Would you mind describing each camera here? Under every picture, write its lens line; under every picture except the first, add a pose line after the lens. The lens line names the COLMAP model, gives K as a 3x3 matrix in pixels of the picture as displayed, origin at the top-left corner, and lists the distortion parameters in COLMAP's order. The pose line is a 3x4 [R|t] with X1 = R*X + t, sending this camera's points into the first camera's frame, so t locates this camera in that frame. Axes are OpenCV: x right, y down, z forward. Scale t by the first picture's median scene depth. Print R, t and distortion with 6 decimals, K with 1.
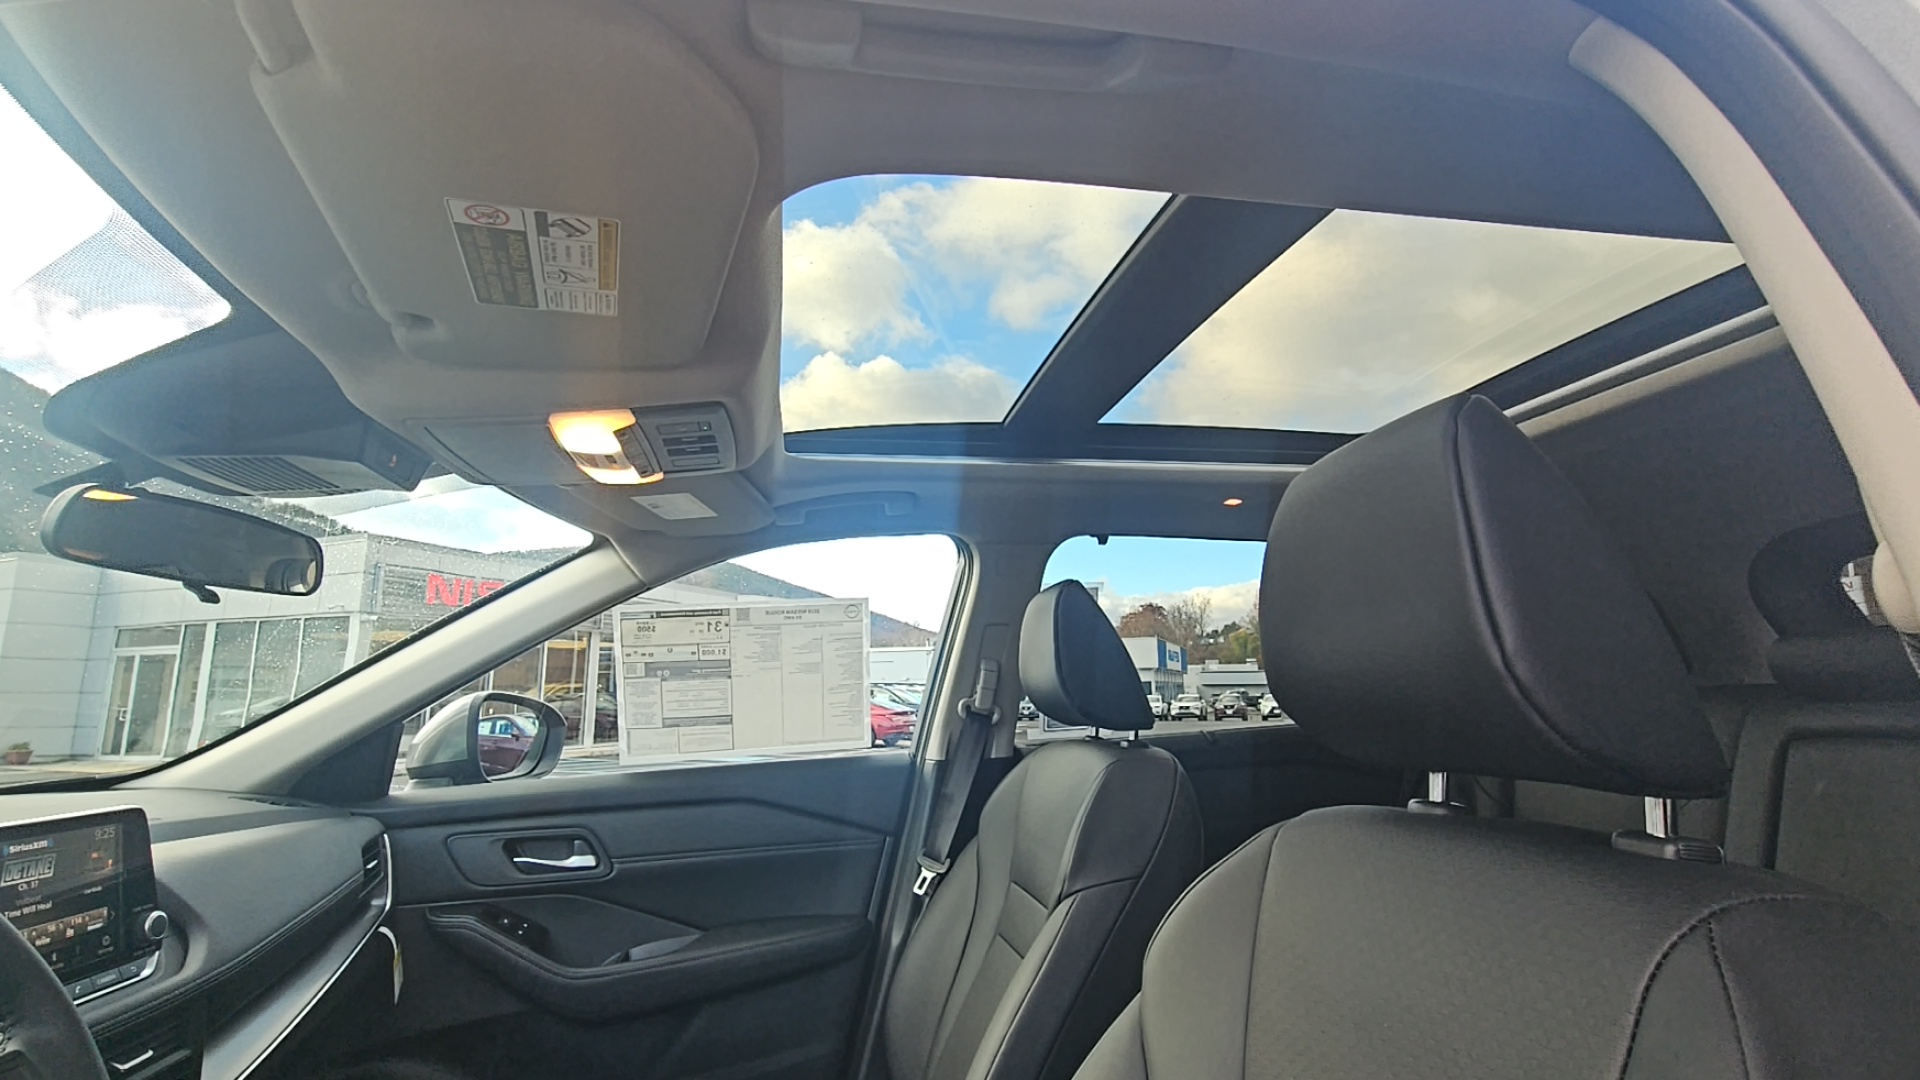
lens RADIAL K [[857.4, 0, 958.1], [0, 857.4, 534.6], [0, 0, 1]] dist [0.011047, -0.008024]
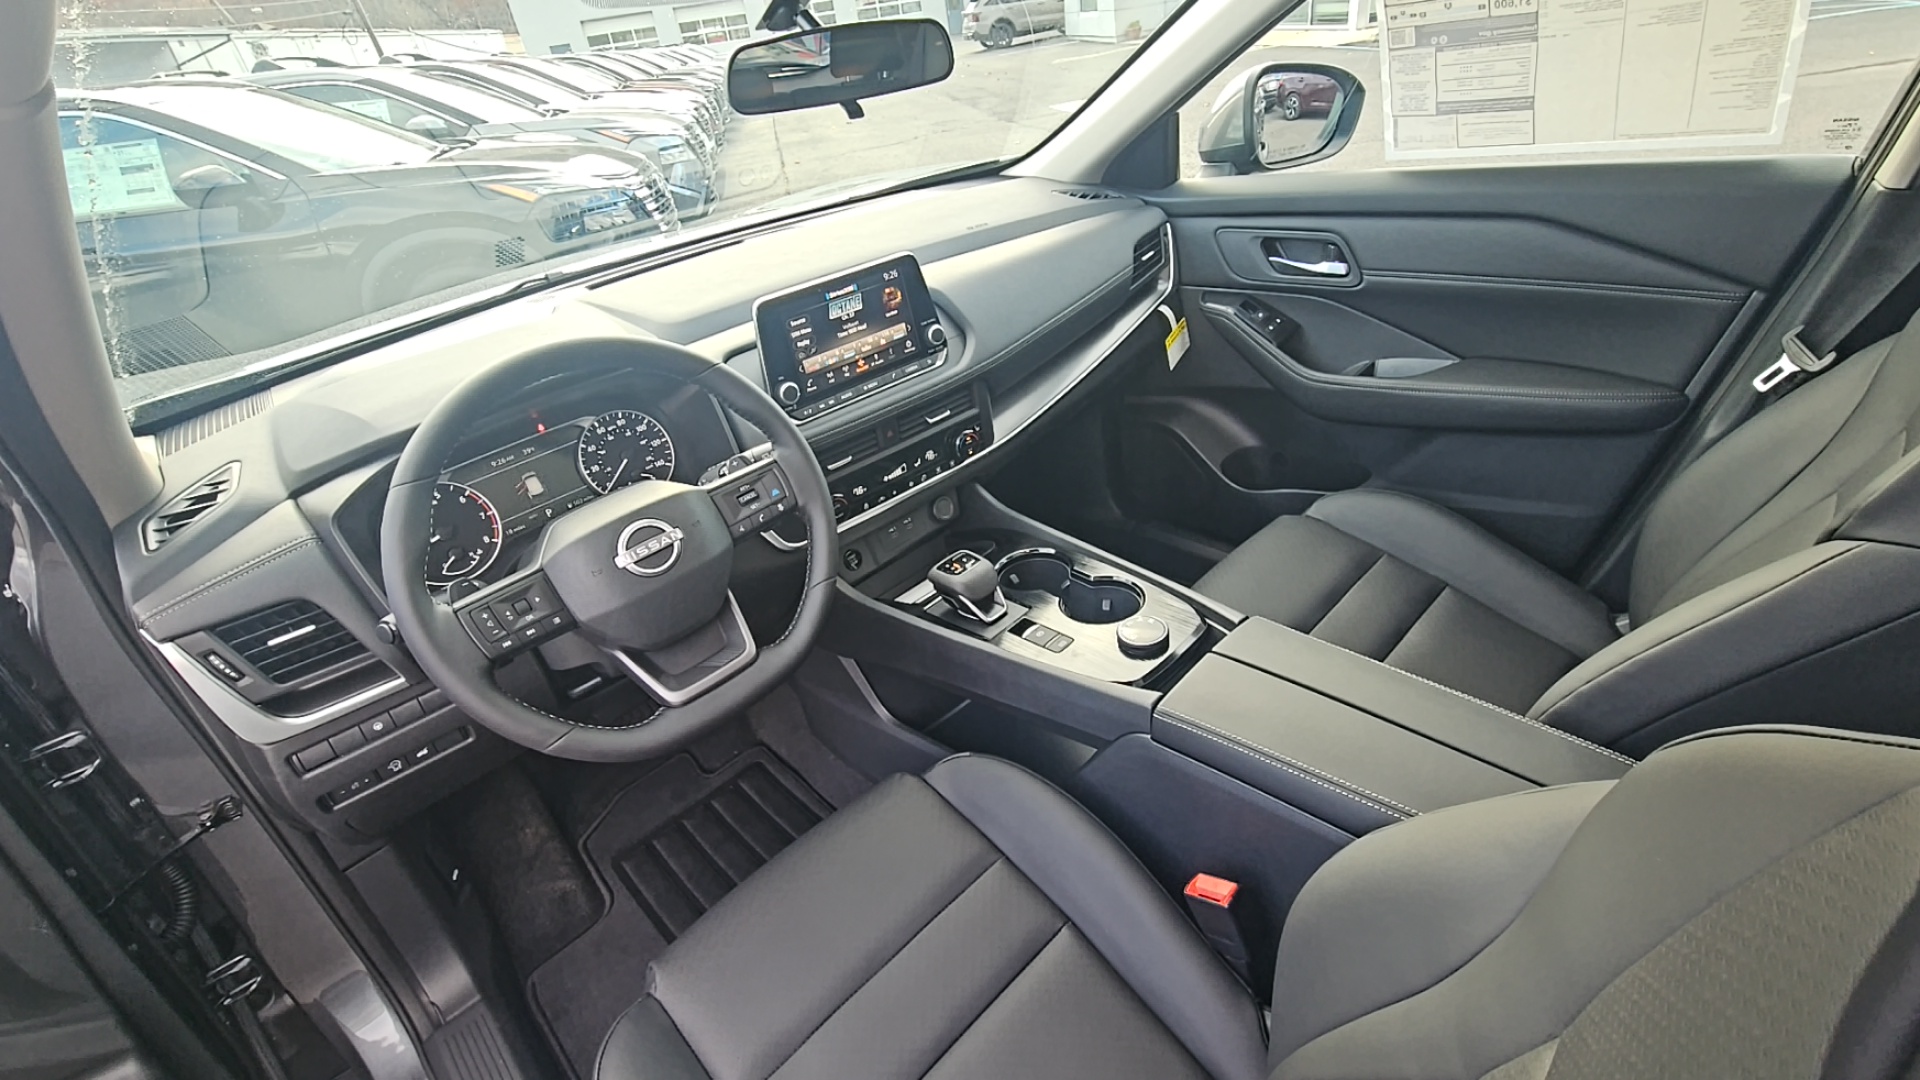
lens RADIAL K [[857.4, 0, 958.1], [0, 857.4, 534.6], [0, 0, 1]] dist [0.011047, -0.008024]
pose [[0.537707, 0.387328, -0.748898, 0.166352], [0.277696, 0.757315, 0.591066, -0.074771], [0.796088, -0.525786, 0.299654, 0.222137]]
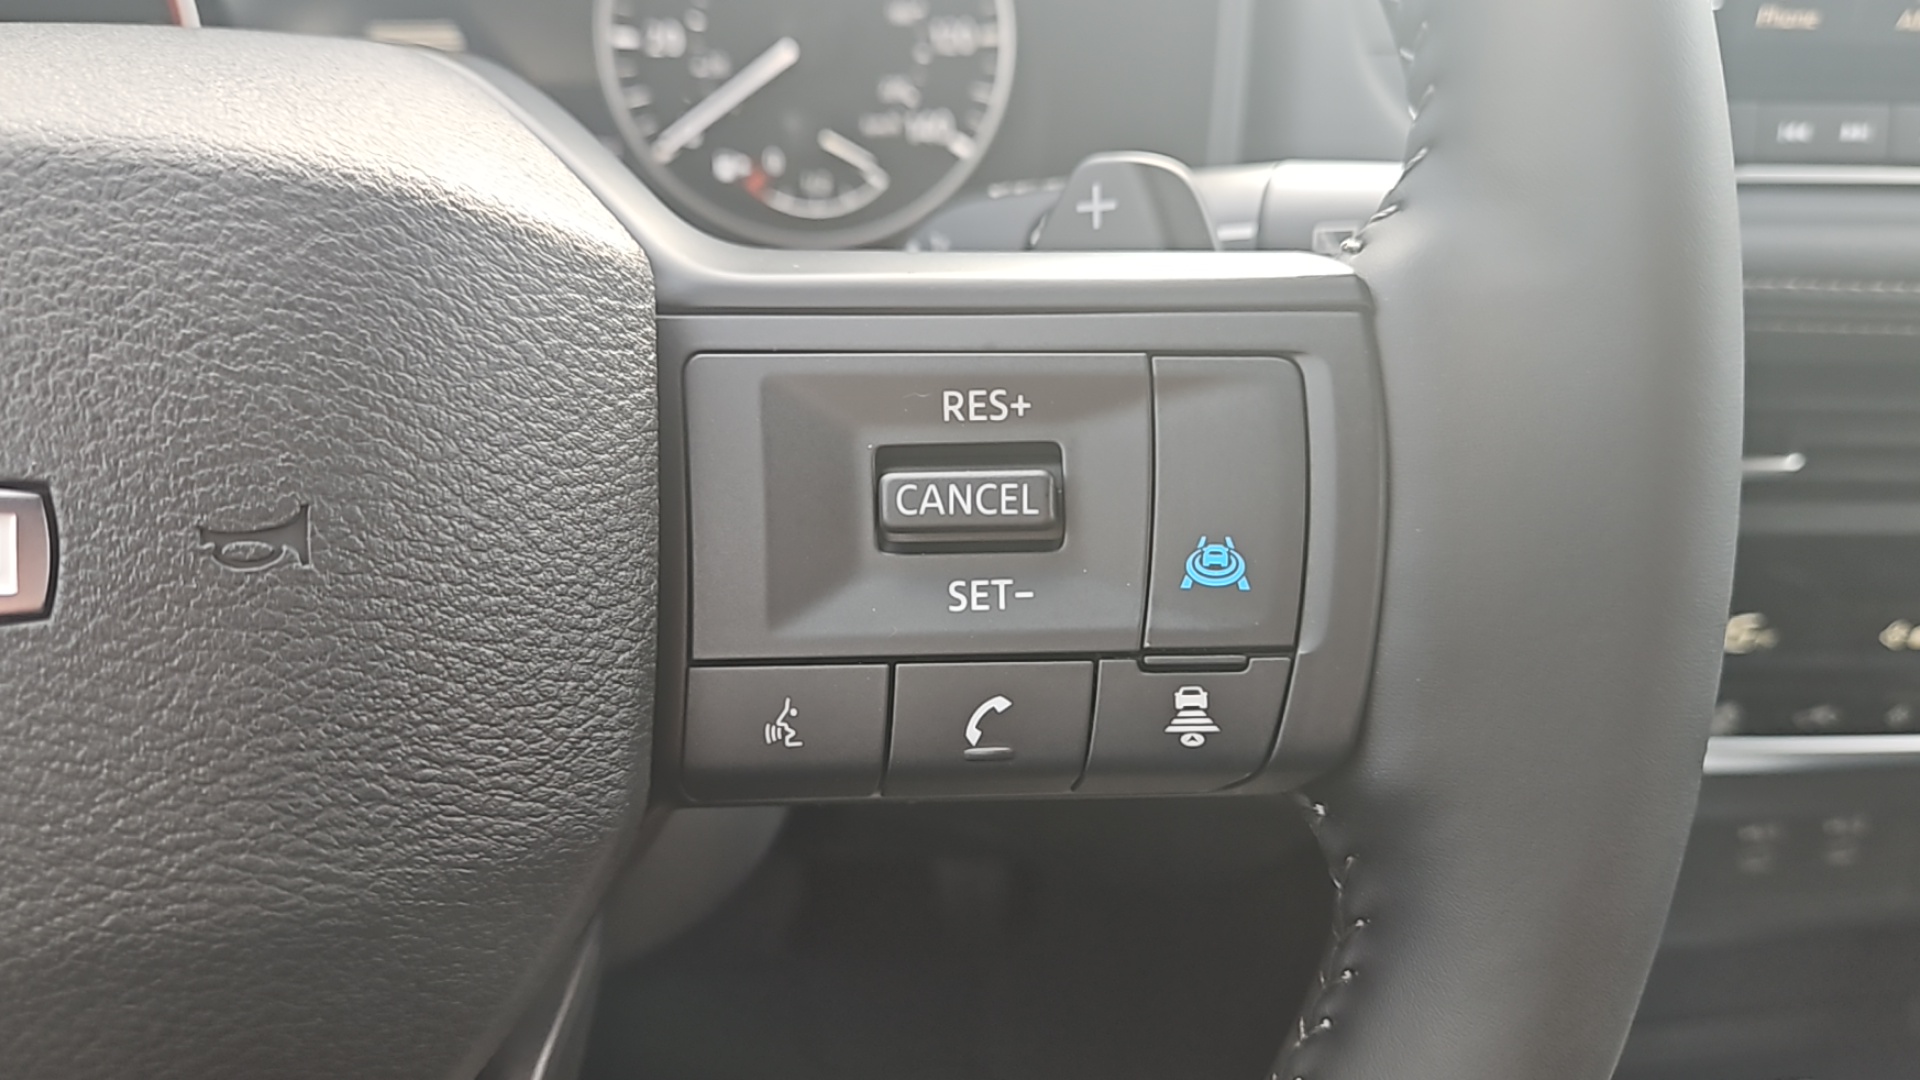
lens RADIAL K [[1428.6, 0, 960.0], [0, 1428.6, 540.0], [0, 0, 1]] dist [0.052143, -0.061331]
pose [[-0.069850, 0.564049, -0.822781, -0.263843], [0.161088, 0.820349, 0.548706, 0.152769], [0.984465, -0.094213, -0.148163, 0.310196]]
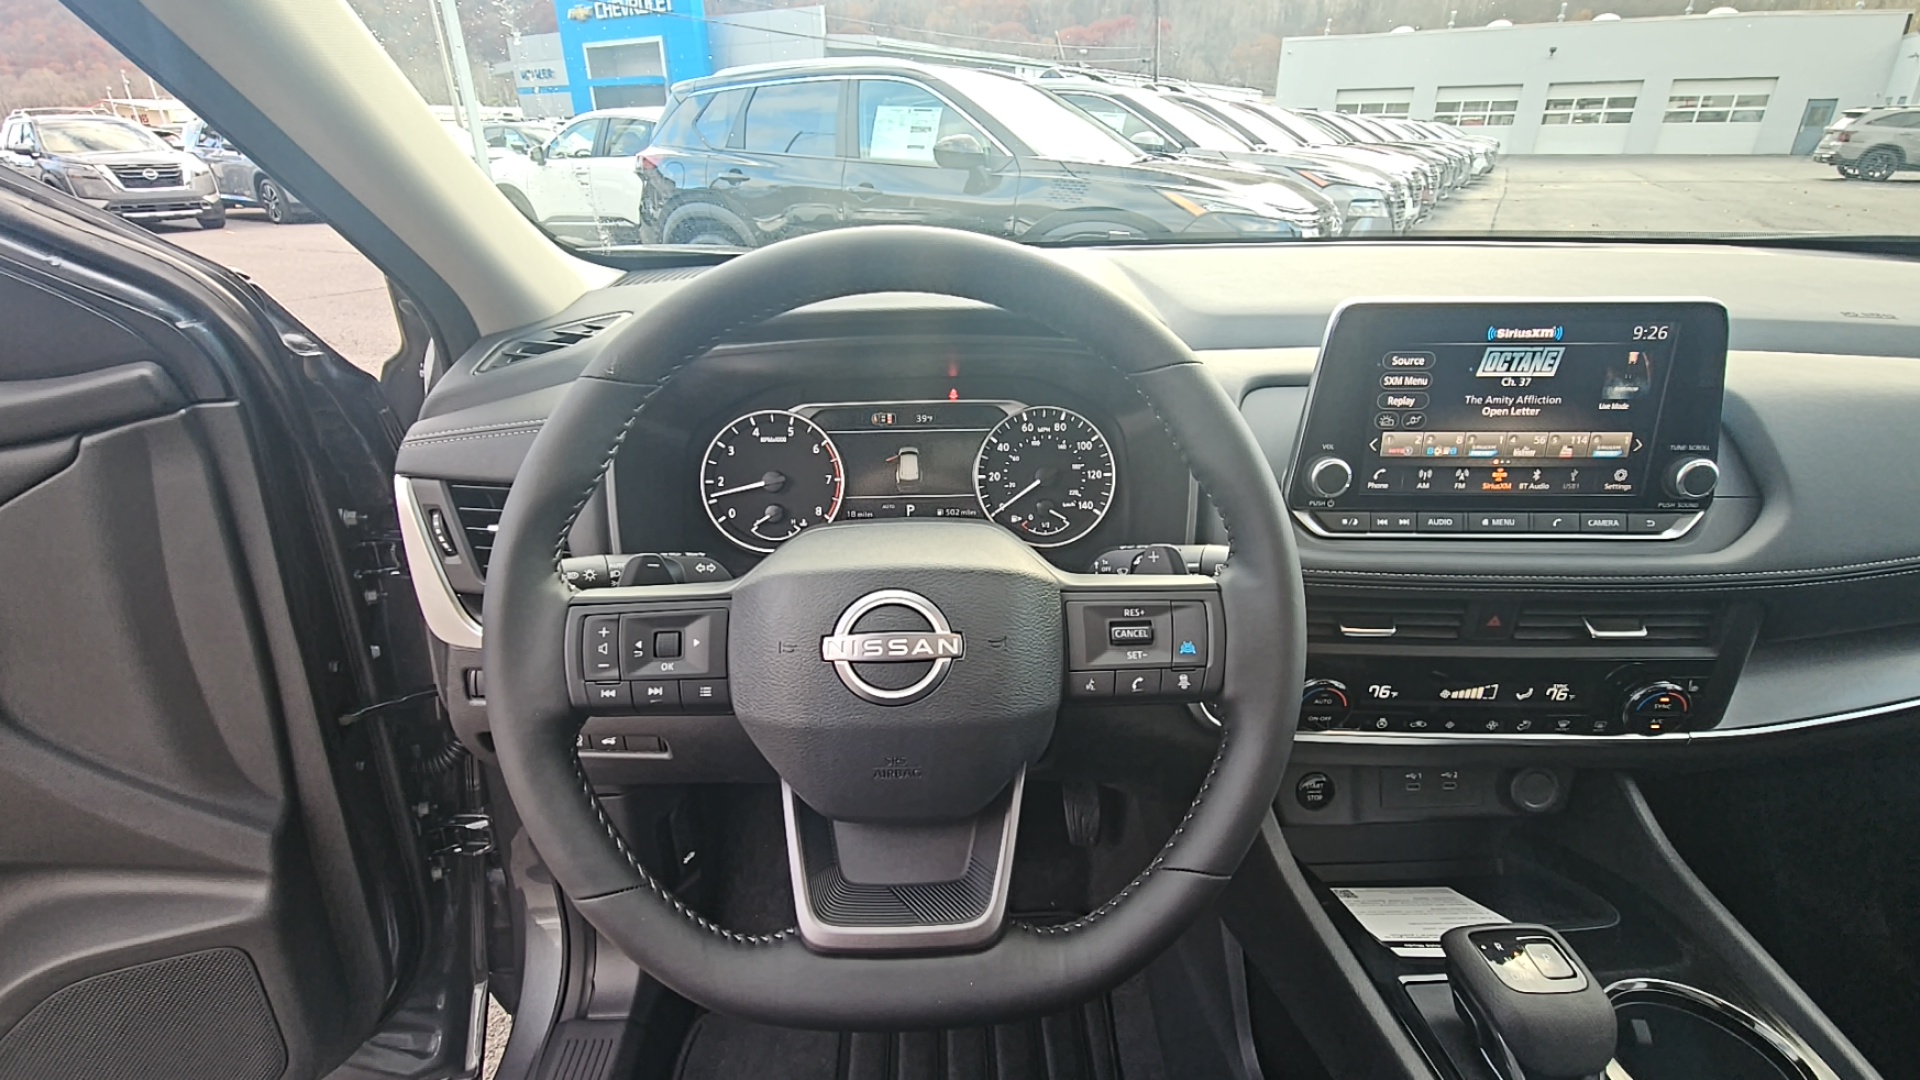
lens RADIAL K [[857.4, 0, 958.1], [0, 857.4, 534.6], [0, 0, 1]] dist [0.011047, -0.008024]
pose [[-0.161677, 0.426759, -0.889796, -0.104076], [0.193468, 0.897868, 0.395477, 0.055209], [0.967693, -0.108207, -0.227729, 0.307969]]
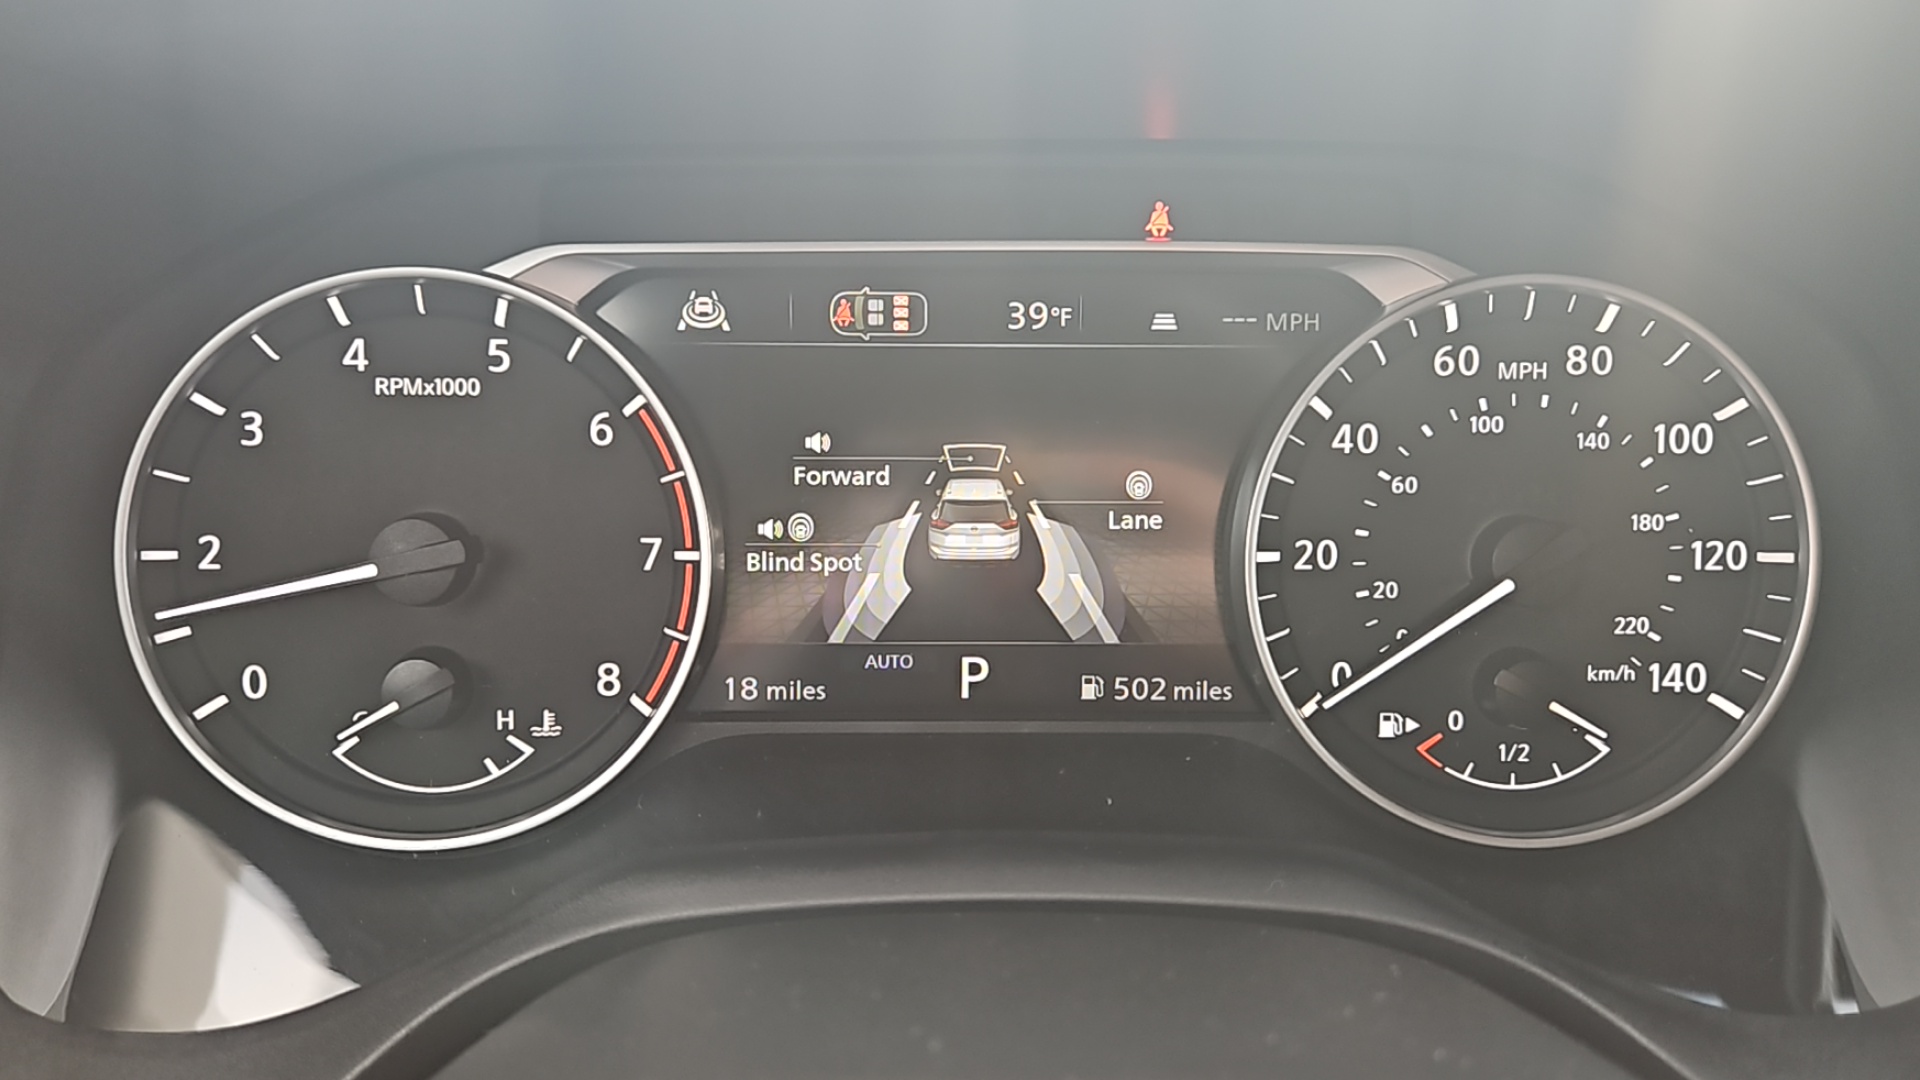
lens RADIAL K [[1428.6, 0, 960.0], [0, 1428.6, 540.0], [0, 0, 1]] dist [0.052143, -0.061331]
pose [[-0.175204, 0.459140, -0.870916, -0.358118], [0.173887, 0.885123, 0.431648, 0.120793], [0.969055, -0.075814, -0.234916, 0.223544]]
